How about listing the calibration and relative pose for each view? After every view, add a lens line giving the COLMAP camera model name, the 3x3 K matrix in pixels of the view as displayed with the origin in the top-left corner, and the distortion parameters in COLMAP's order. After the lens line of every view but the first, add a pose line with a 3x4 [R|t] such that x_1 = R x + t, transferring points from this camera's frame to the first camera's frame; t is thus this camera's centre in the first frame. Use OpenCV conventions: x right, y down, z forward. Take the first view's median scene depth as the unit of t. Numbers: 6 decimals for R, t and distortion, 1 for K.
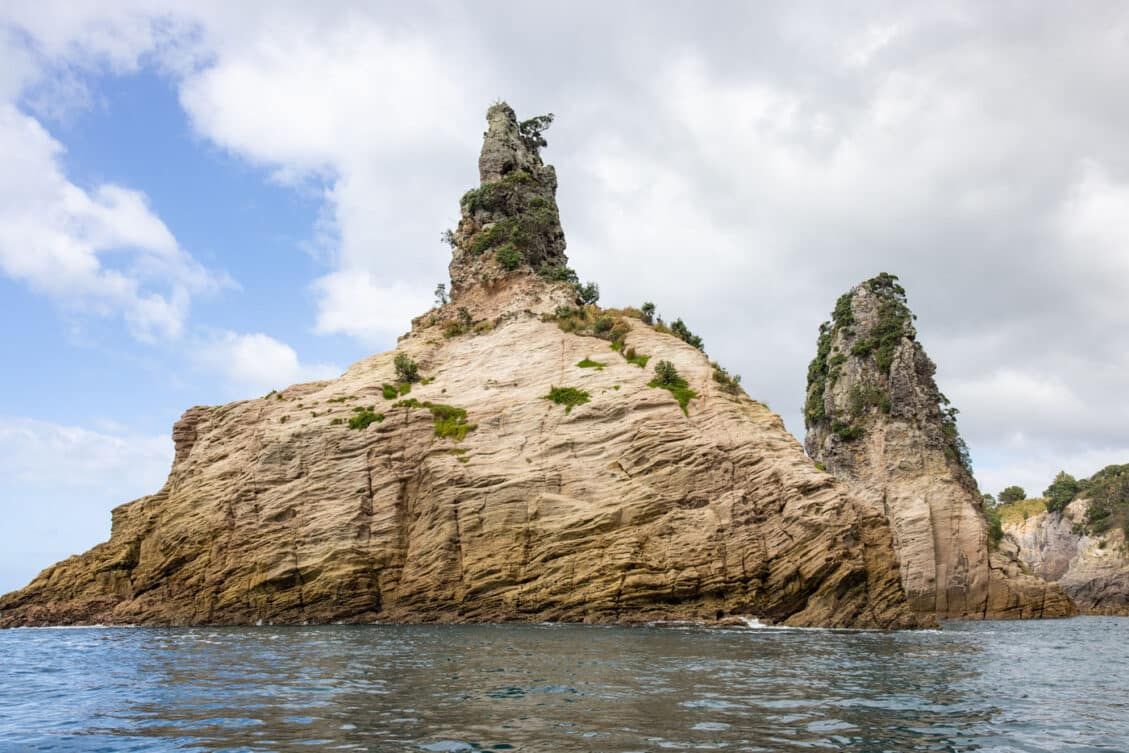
lens RADIAL K [[978.7, 0, 564.5], [0, 978.7, 376.5], [0, 0, 1]] dist [0.006650, 0.009297]
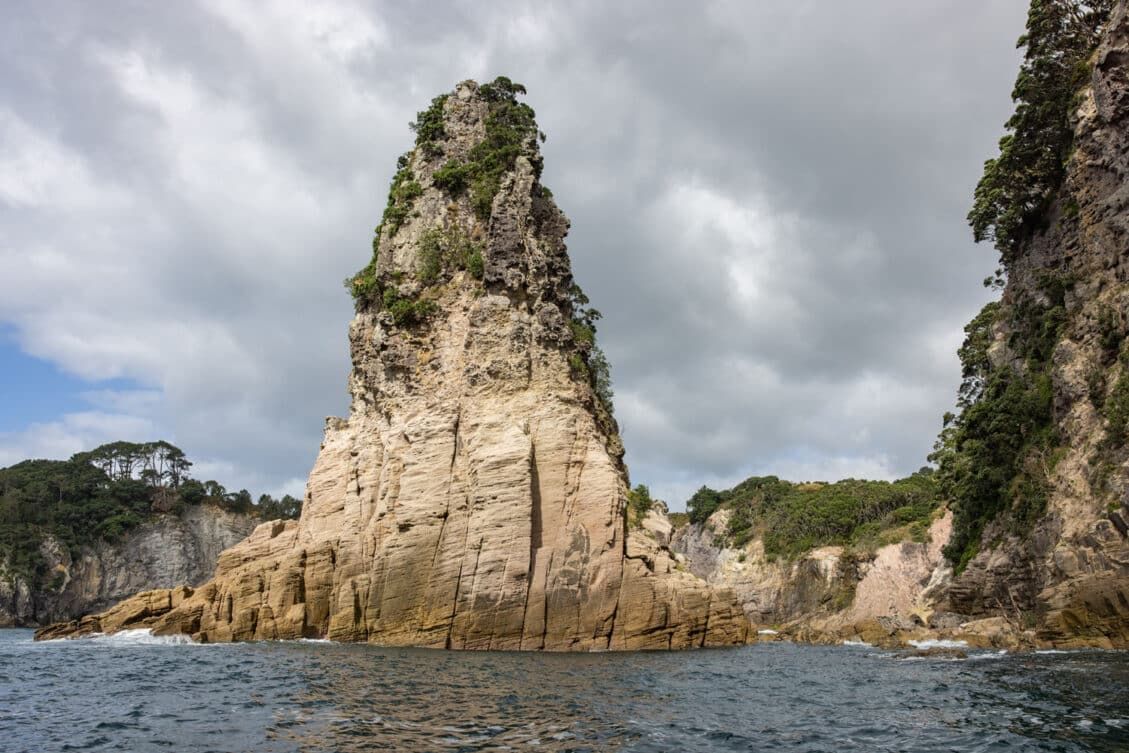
lens RADIAL K [[978.7, 0, 564.5], [0, 978.7, 376.5], [0, 0, 1]] dist [0.006650, 0.009297]
pose [[0.943012, 0.085800, 0.321506, 0.198782], [-0.080177, 0.996307, -0.030716, 0.105116], [-0.322954, 0.003189, 0.946409, 0.450584]]
